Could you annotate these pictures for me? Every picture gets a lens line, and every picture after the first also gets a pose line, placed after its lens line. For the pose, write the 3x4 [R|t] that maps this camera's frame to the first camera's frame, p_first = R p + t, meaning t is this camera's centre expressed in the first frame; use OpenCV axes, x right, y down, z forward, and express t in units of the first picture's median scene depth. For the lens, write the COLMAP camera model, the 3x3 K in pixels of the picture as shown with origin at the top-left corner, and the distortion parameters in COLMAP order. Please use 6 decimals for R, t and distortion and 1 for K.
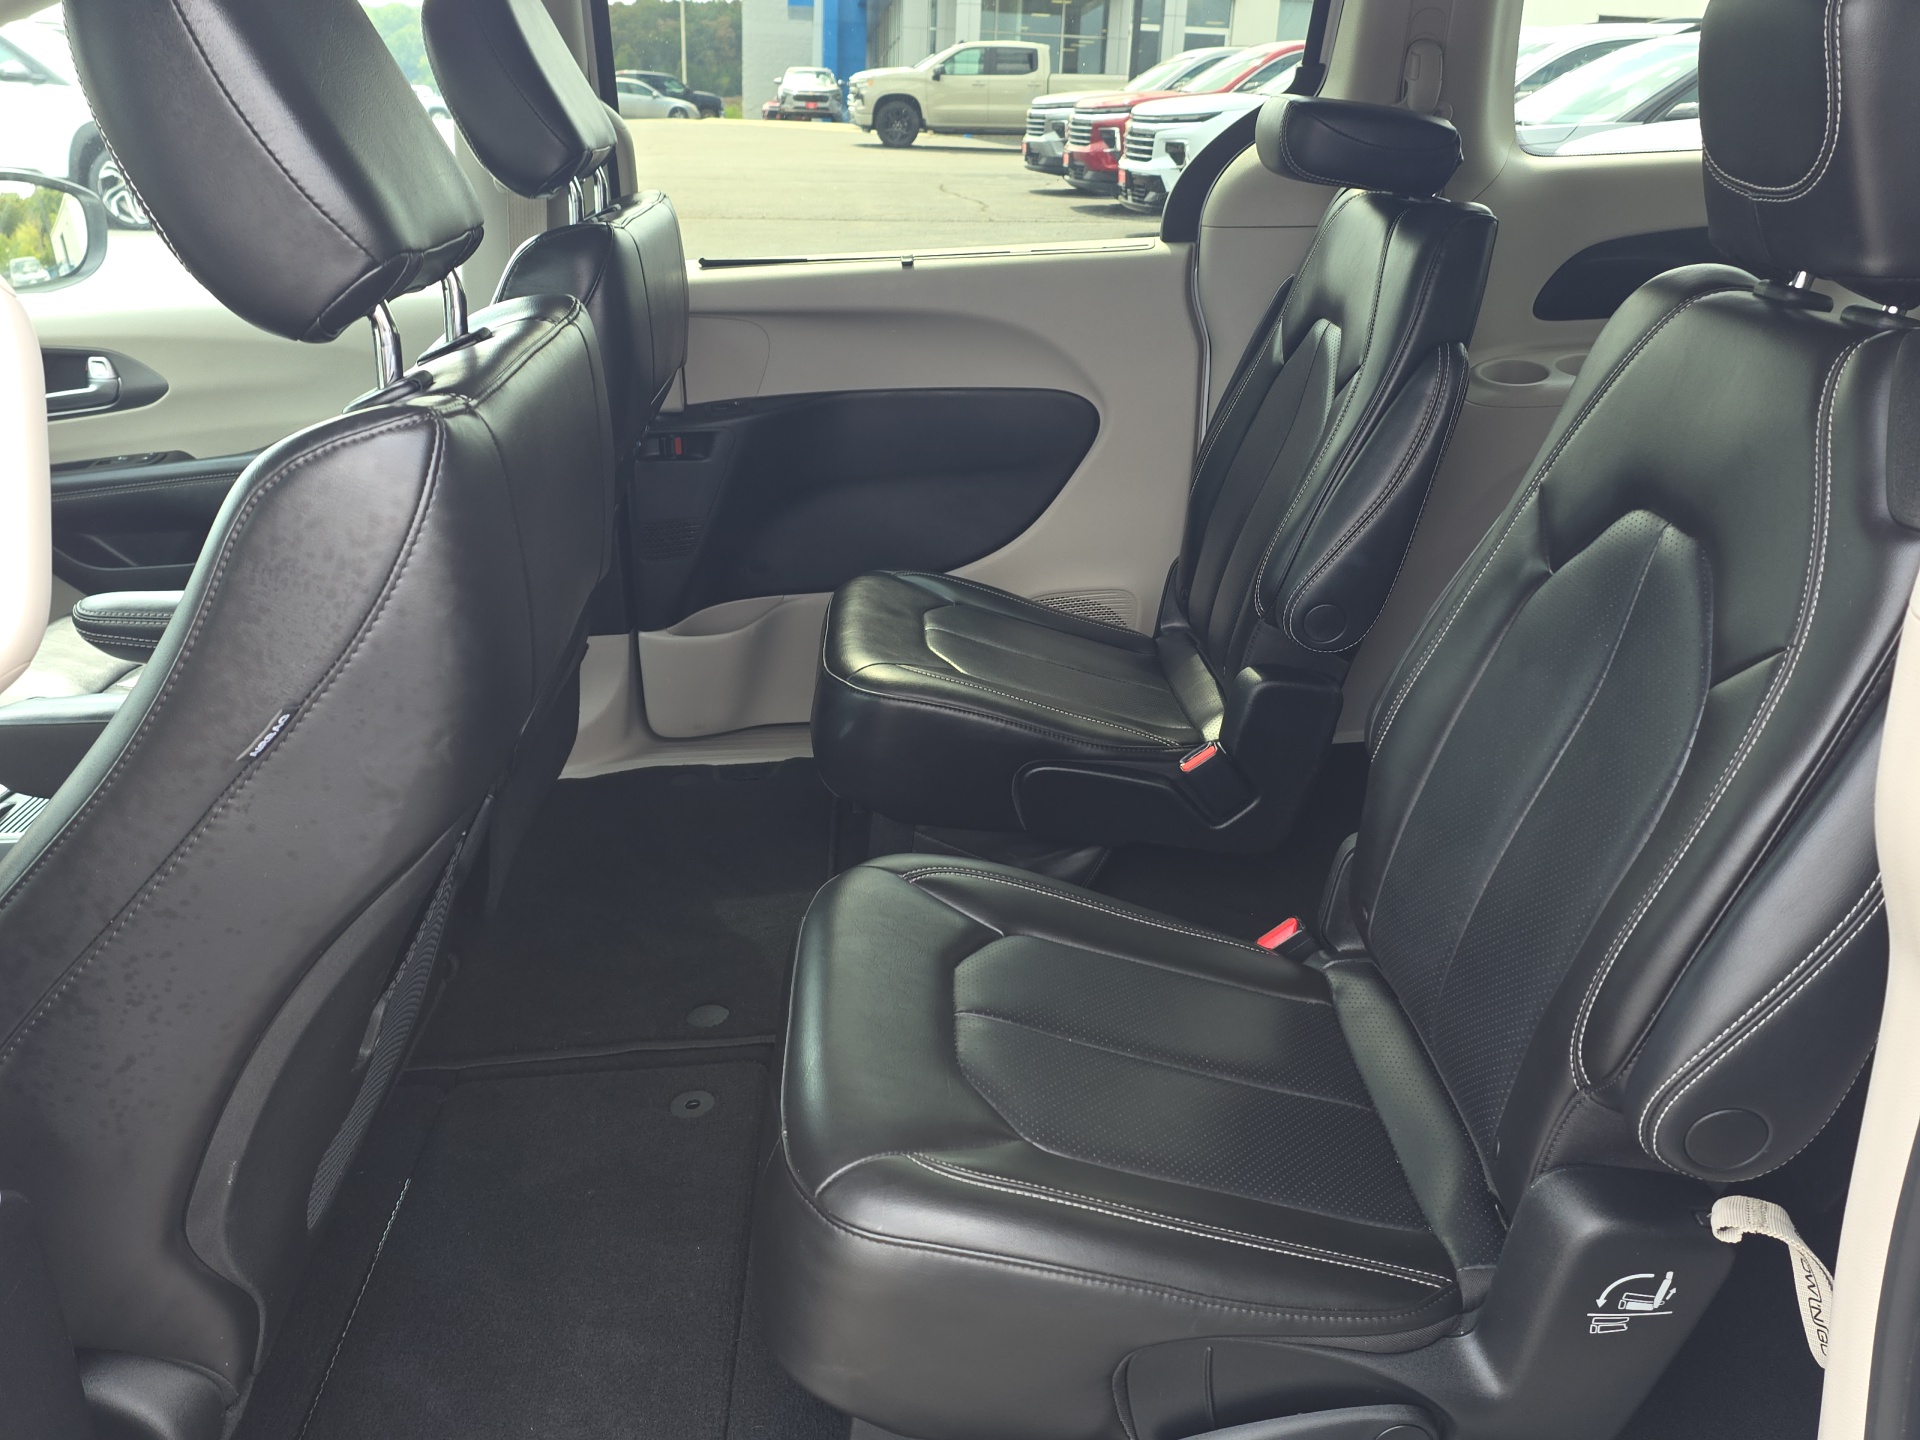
lens RADIAL K [[1598.0, 0, 967.0], [0, 1598.0, 718.5], [0, 0, 1]] dist [0.135073, -0.185003]
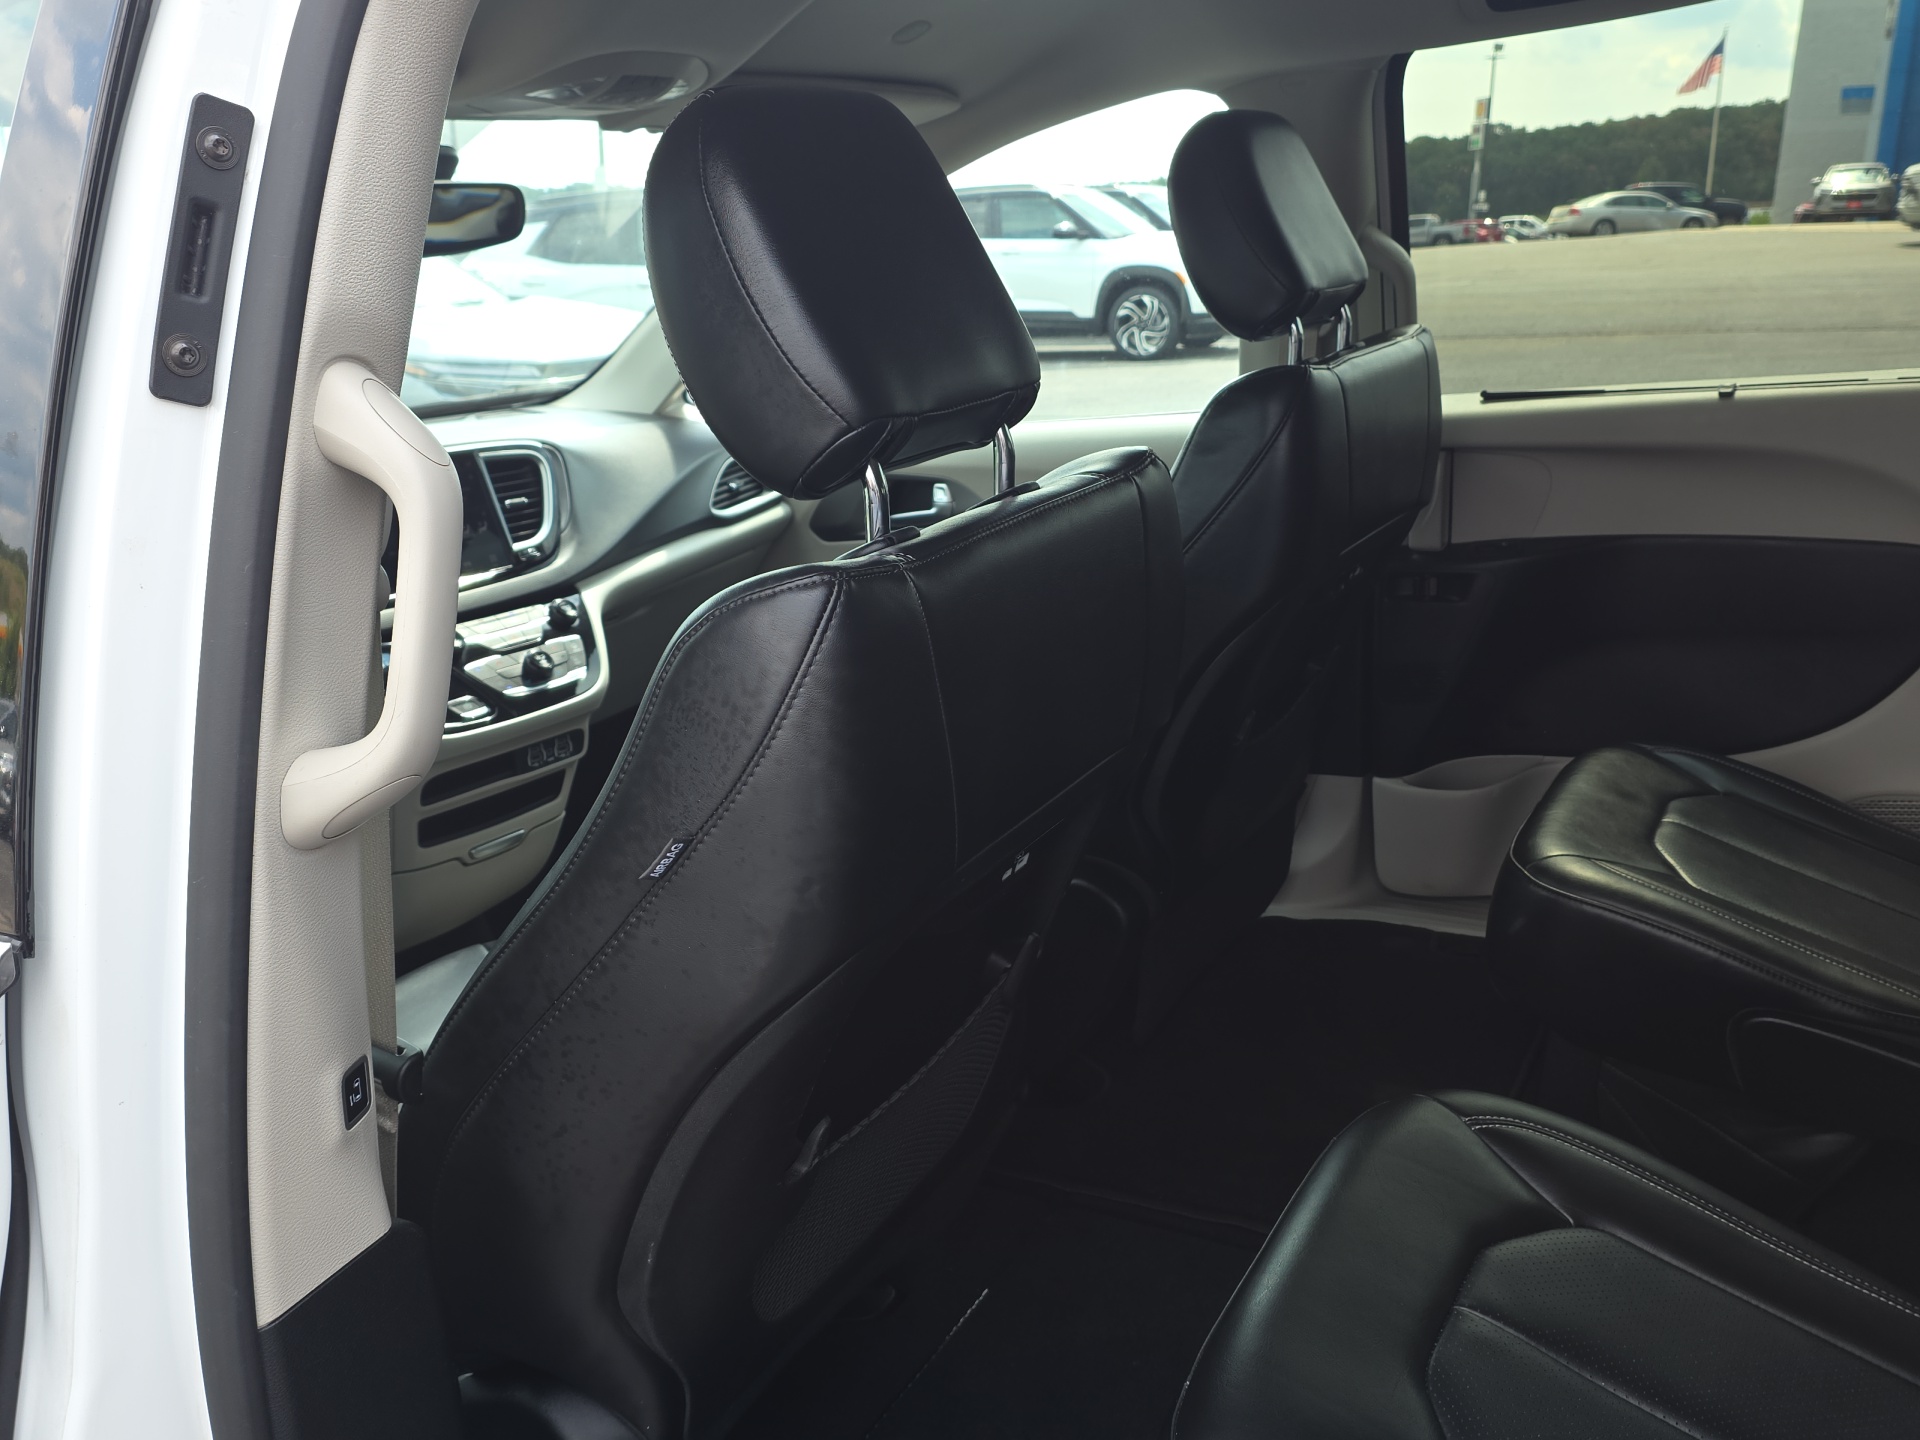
lens RADIAL K [[1598.0, 0, 967.0], [0, 1598.0, 718.5], [0, 0, 1]] dist [0.135073, -0.185003]
pose [[0.836354, 0.109347, -0.537173, 0.118595], [-0.145543, 0.989029, -0.025276, -0.033524], [0.528516, 0.099322, 0.843093, 0.078563]]
